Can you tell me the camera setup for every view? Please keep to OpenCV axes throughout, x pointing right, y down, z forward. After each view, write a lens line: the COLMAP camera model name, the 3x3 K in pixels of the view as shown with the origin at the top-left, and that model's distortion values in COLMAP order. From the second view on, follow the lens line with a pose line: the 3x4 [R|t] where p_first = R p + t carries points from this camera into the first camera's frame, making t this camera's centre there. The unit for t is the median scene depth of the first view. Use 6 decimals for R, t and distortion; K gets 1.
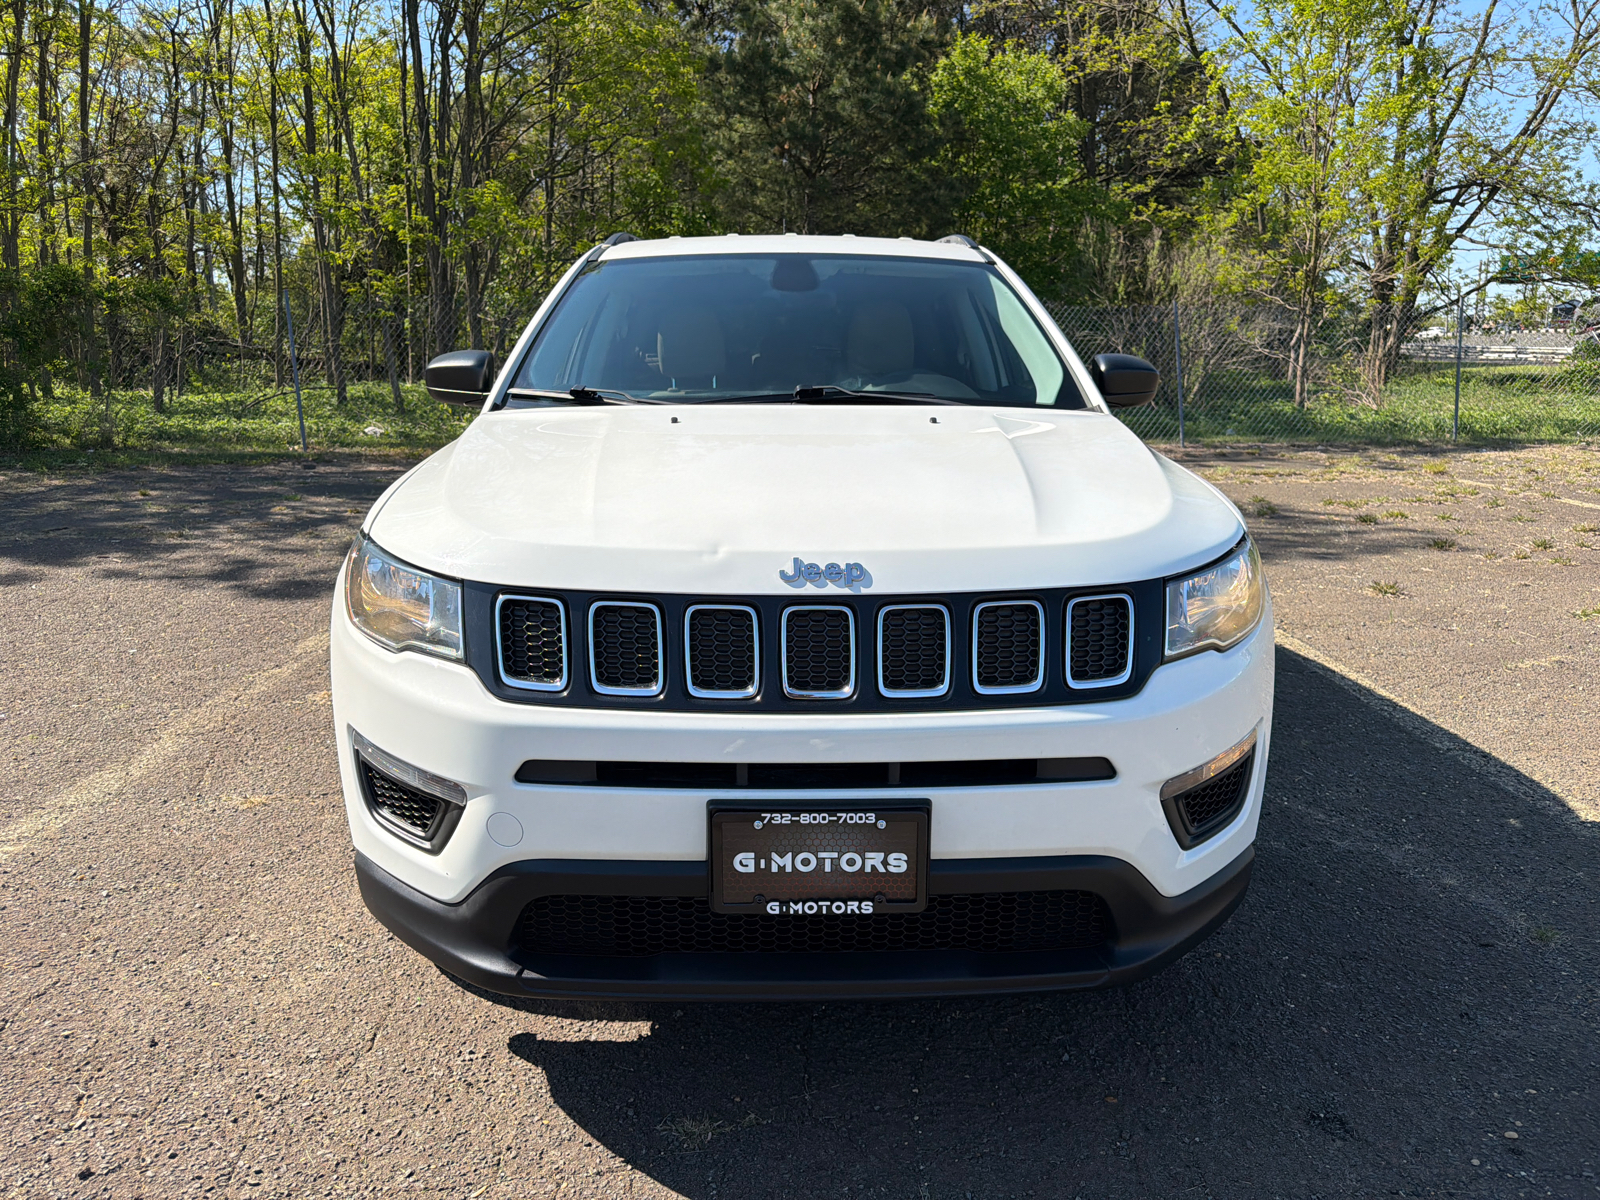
lens RADIAL K [[1149.1, 0, 798.4], [0, 1149.1, 585.5], [0, 0, 1]] dist [0.058920, -0.064415]
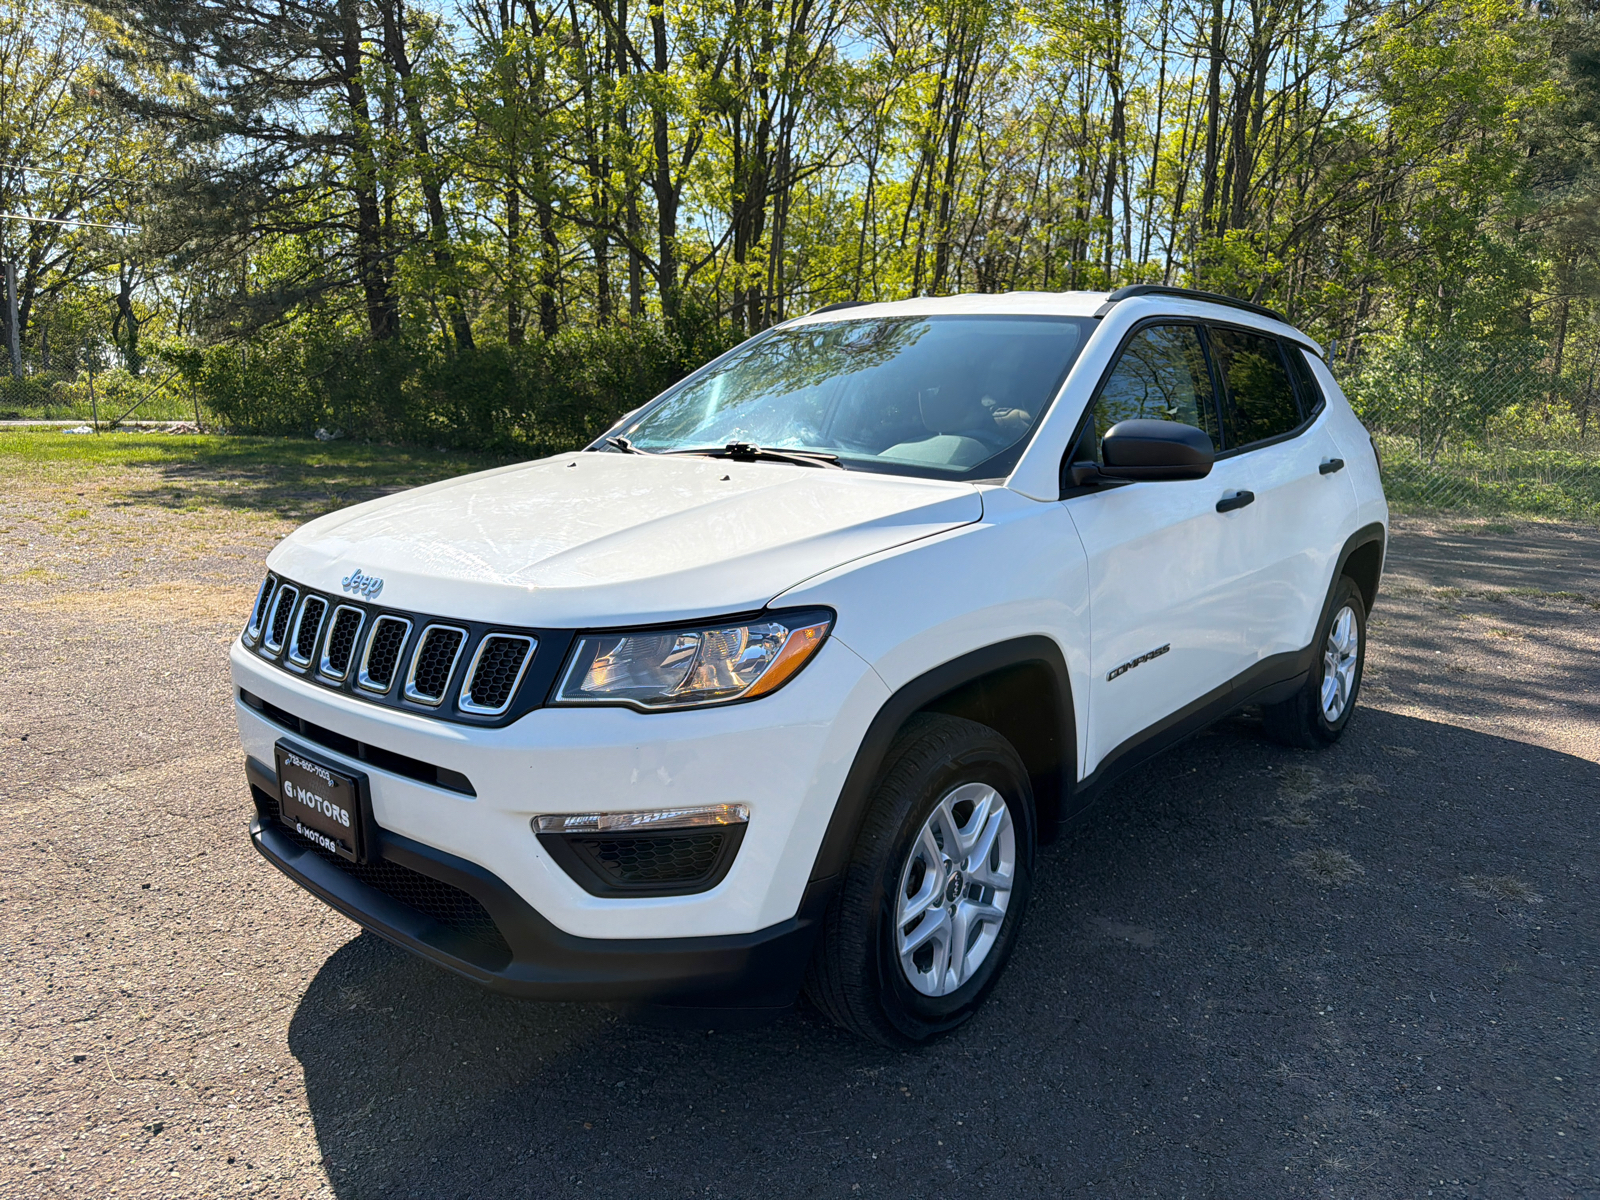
lens RADIAL K [[1155.1, 0, 799.6], [0, 1155.1, 595.4], [0, 0, 1]] dist [0.039061, -0.046146]
pose [[0.738159, 0.123624, -0.663203, 1.211722], [-0.145095, 0.989153, 0.022888, -0.095316], [0.658839, 0.079333, 0.748089, 0.349819]]
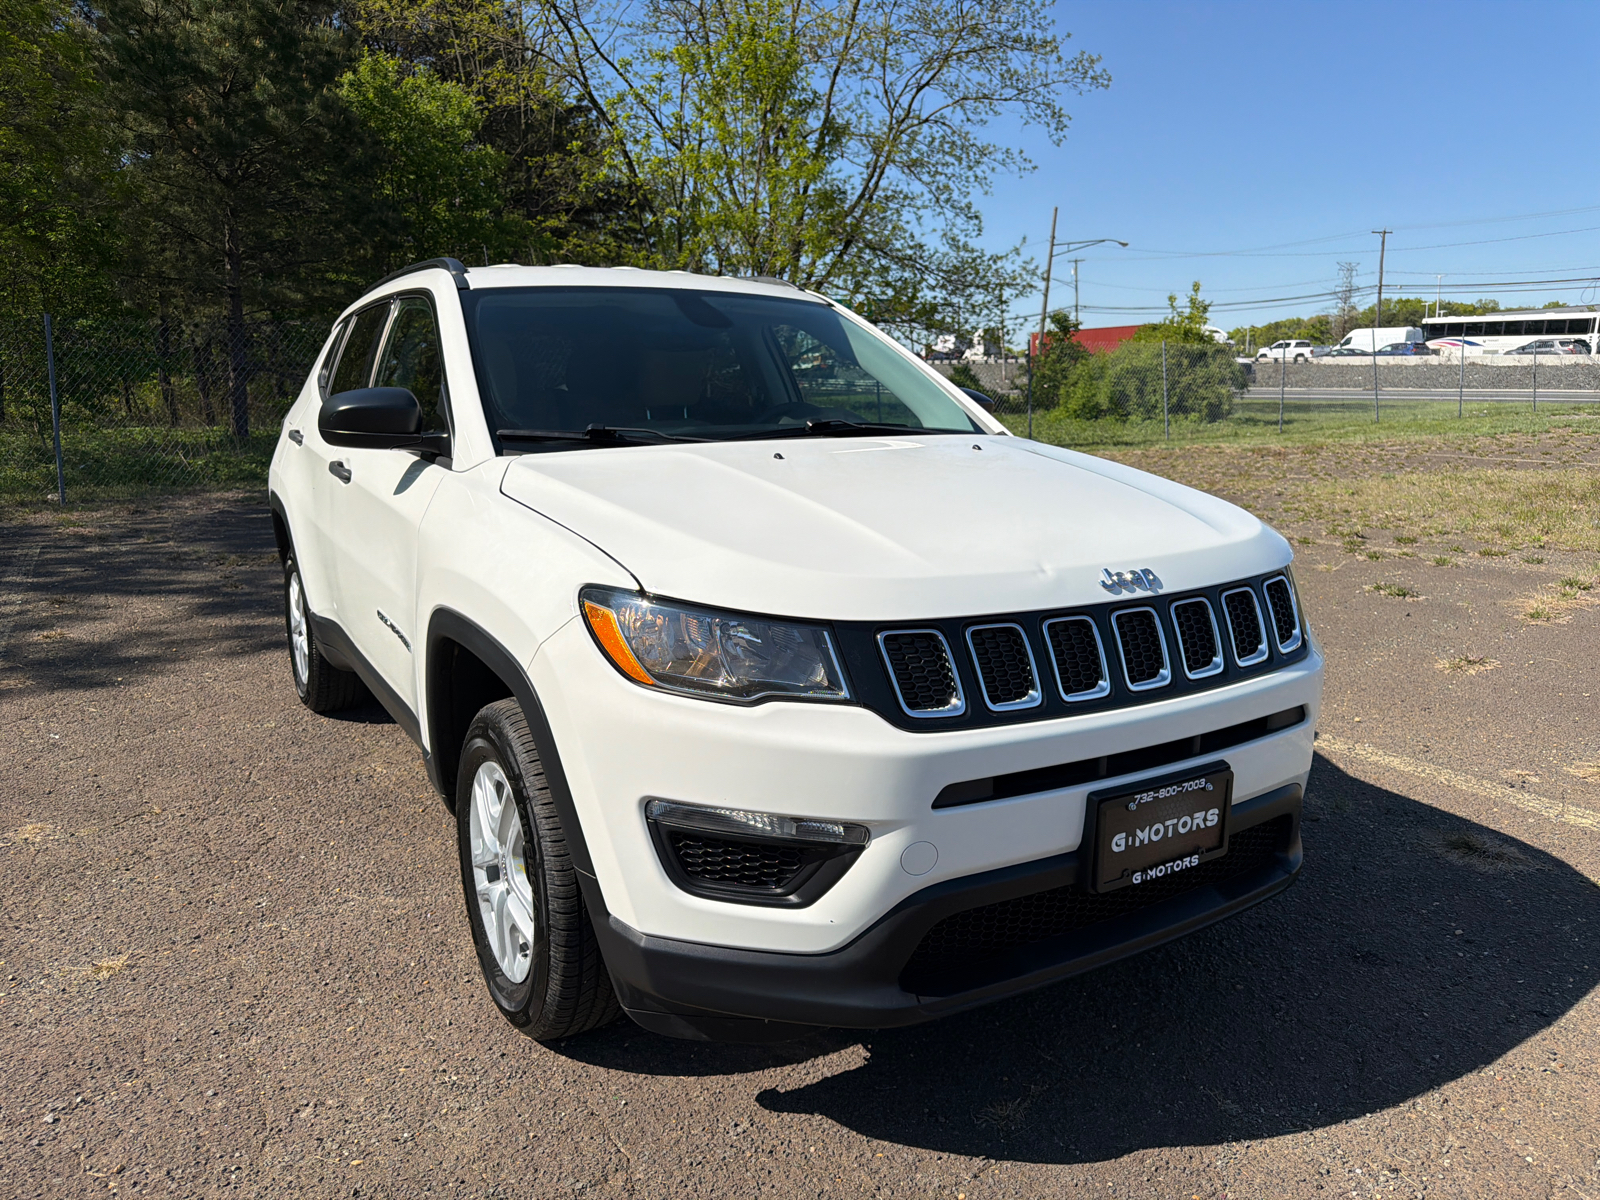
lens RADIAL K [[1155.1, 0, 799.6], [0, 1155.1, 595.4], [0, 0, 1]] dist [0.039061, -0.046146]
pose [[0.868069, -0.097618, 0.486751, -0.808061], [0.105668, 0.994341, 0.010967, -0.041910], [-0.485067, 0.041914, 0.873472, 0.151186]]
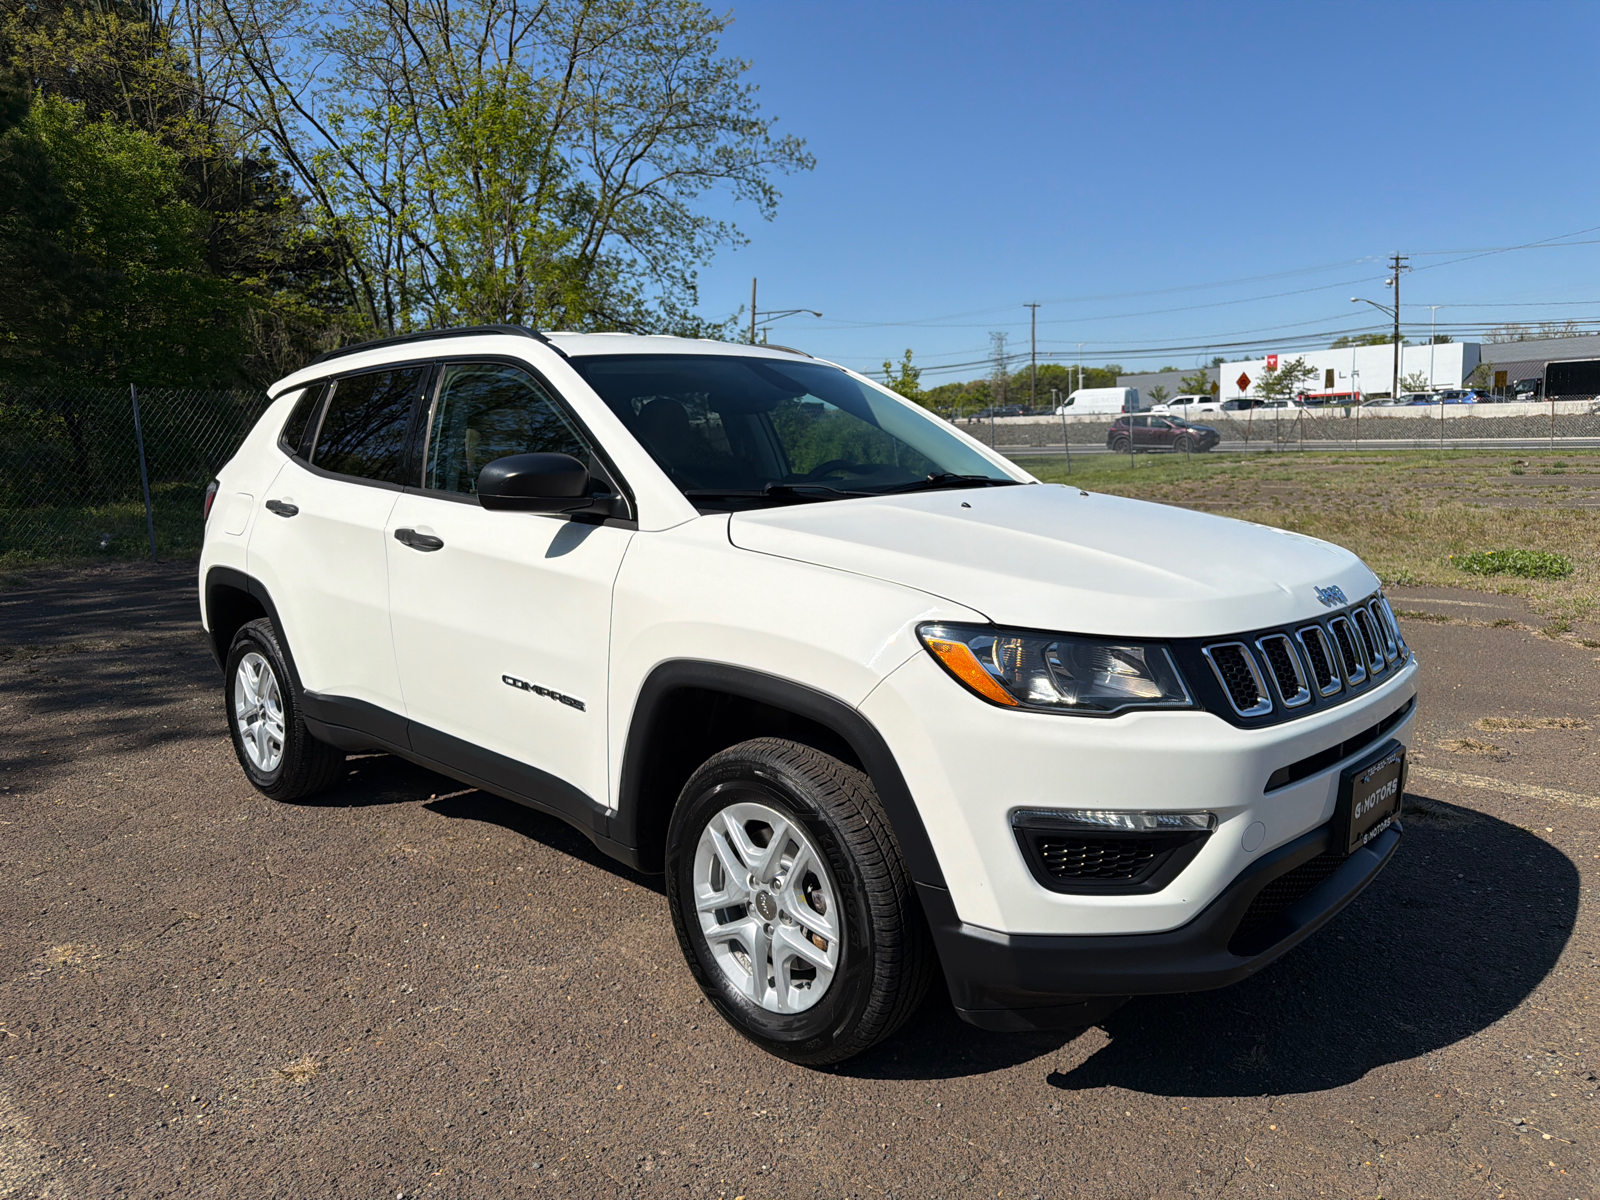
lens RADIAL K [[1152.0, 0, 759.0], [0, 1152.0, 607.6], [0, 0, 1]] dist [0.077609, -0.103391]
pose [[0.711578, -0.117685, 0.692681, -1.407731], [0.160541, 0.987025, 0.002772, -0.107888], [-0.684020, 0.109232, 0.721238, 0.450365]]
